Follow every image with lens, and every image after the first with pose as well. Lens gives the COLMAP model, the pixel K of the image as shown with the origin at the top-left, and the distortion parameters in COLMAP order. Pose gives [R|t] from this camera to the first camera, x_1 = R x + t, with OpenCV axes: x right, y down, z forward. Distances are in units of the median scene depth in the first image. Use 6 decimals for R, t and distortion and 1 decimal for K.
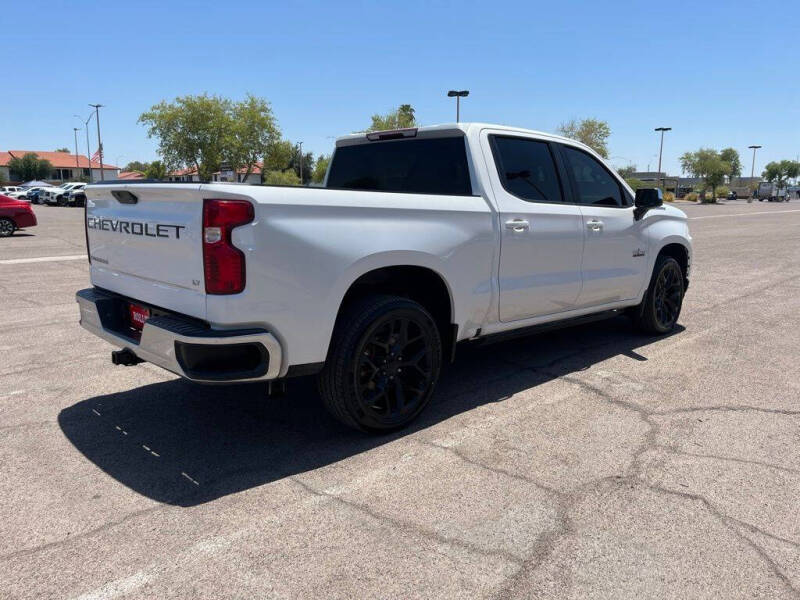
lens RADIAL K [[613.0, 0, 398.0], [0, 613.0, 299.6], [0, 0, 1]] dist [0.052731, -0.069253]
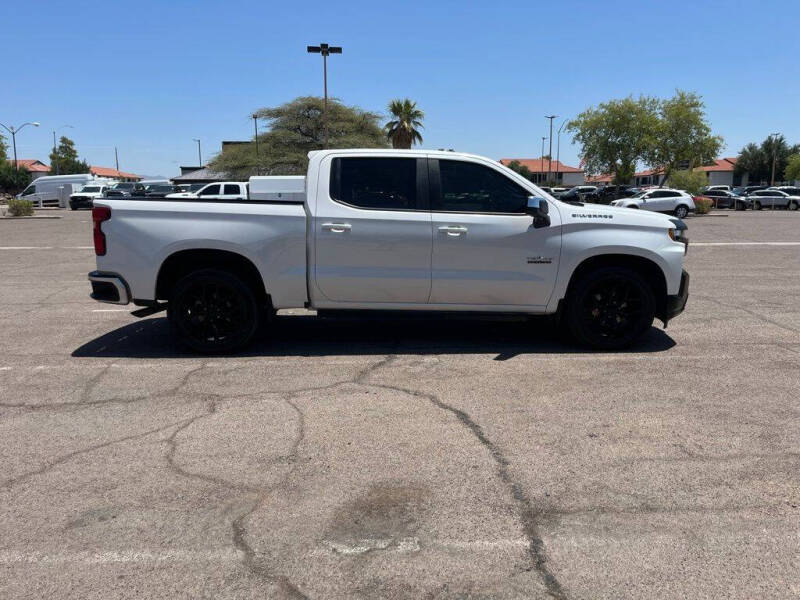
lens RADIAL K [[613.0, 0, 417.0], [0, 613.0, 308.3], [0, 0, 1]] dist [0.052731, -0.069253]
pose [[0.734693, 0.116630, -0.668299, 1.124187], [-0.106975, 0.992704, 0.055642, -0.038033], [0.669913, 0.030611, 0.741809, 0.140123]]
